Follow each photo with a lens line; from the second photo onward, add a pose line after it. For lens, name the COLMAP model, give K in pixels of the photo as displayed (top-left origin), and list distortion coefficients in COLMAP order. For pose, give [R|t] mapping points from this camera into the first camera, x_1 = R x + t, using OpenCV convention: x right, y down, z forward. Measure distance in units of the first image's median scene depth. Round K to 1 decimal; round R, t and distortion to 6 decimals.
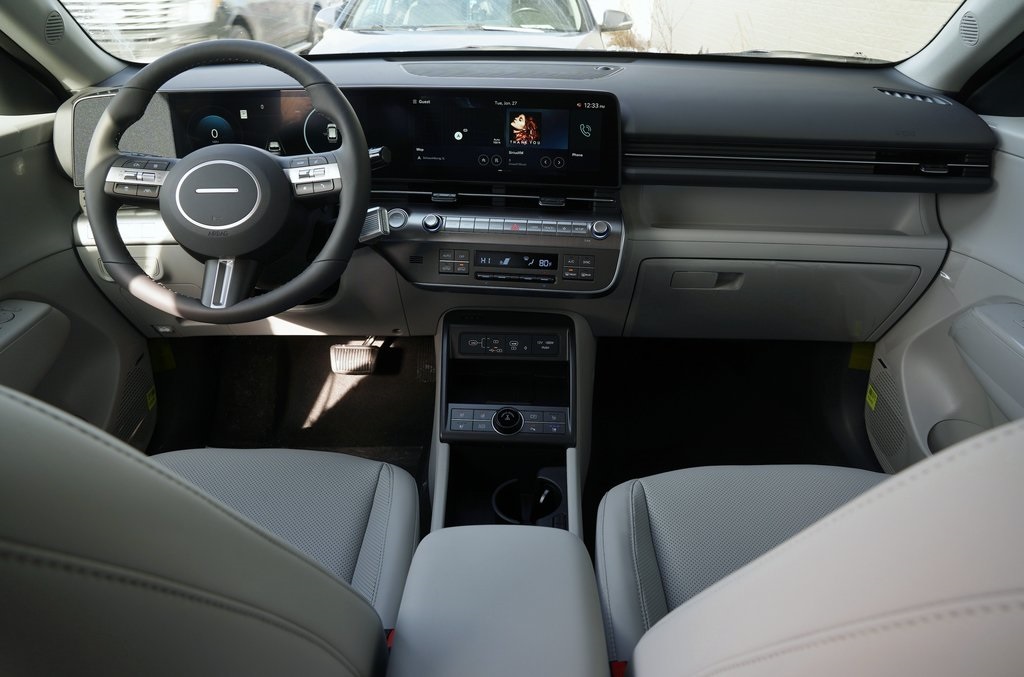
lens RADIAL K [[712.1, 0, 512.0], [0, 712.1, 338.5], [0, 0, 1]] dist [-0.133071, 0.099051]
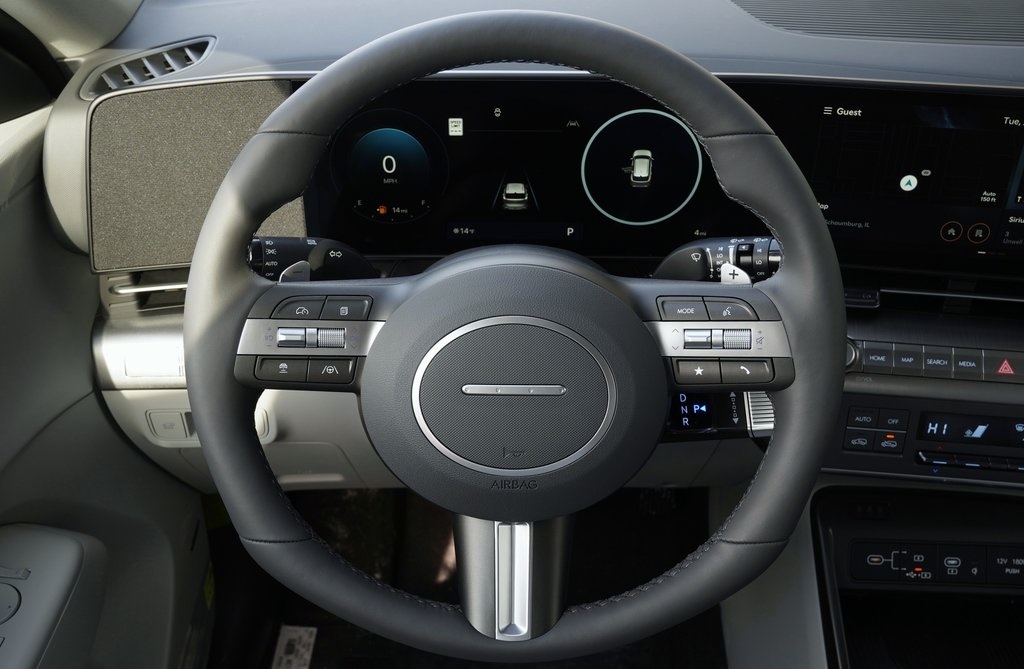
lens RADIAL K [[962.7, 0, 512.3], [0, 962.7, 356.9], [0, 0, 1]] dist [-0.102865, 0.134643]
pose [[0.999989, 0.001640, -0.004410, -0.346588], [-0.001027, 0.990762, 0.135606, -0.257648], [0.004591, -0.135600, 0.990753, 0.335788]]
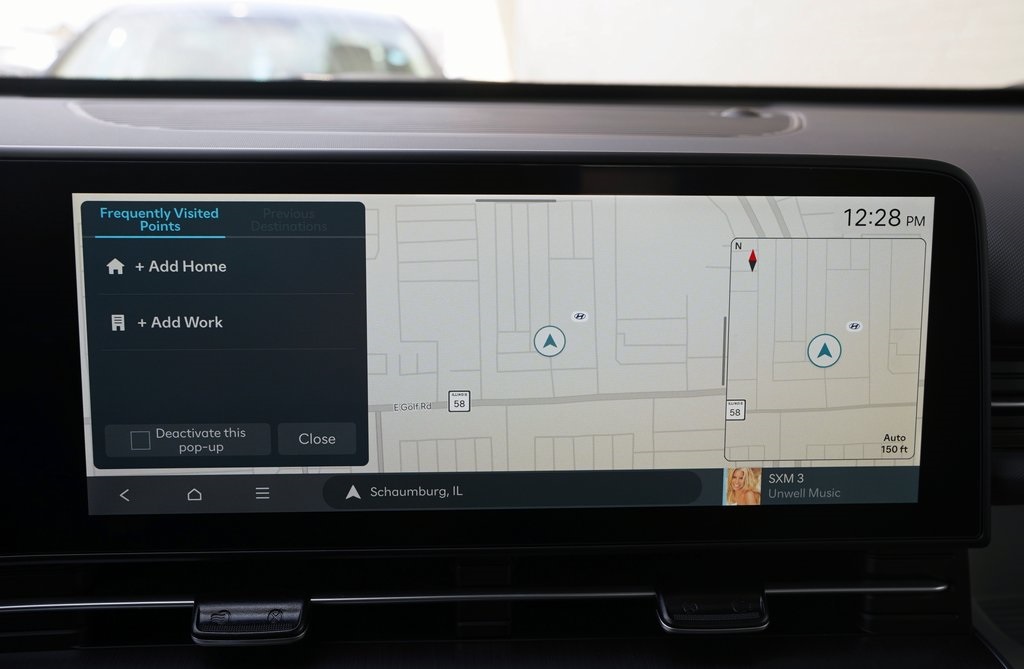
lens RADIAL K [[1064.7, 0, 512.0], [0, 1064.7, 334.5], [0, 0, 1]] dist [-0.003164, 0.001233]
pose [[0.982260, -0.037588, 0.183721, -0.074684], [0.079702, 0.970495, -0.227569, -0.211220], [-0.169746, 0.238174, 0.956274, 0.653624]]
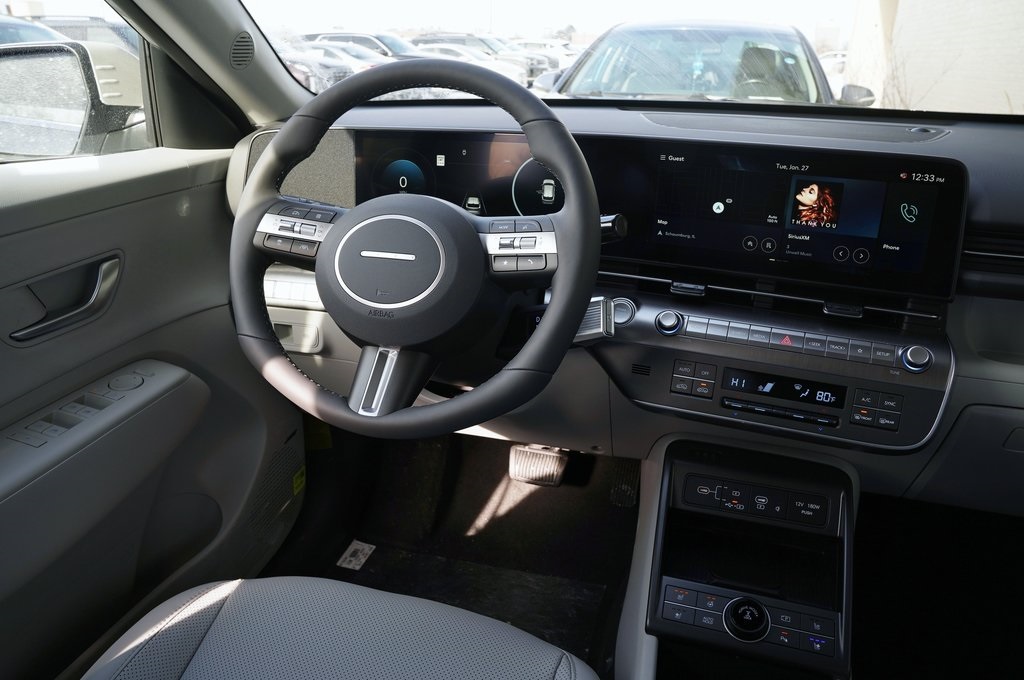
lens RADIAL K [[712.1, 0, 512.0], [0, 712.1, 340.0], [0, 0, 1]] dist [-0.133071, 0.099051]
pose [[0.960869, 0.106407, -0.255749, -0.081038], [-0.129971, 0.988521, -0.077029, -0.069309], [0.244617, 0.107255, 0.963669, 0.264949]]
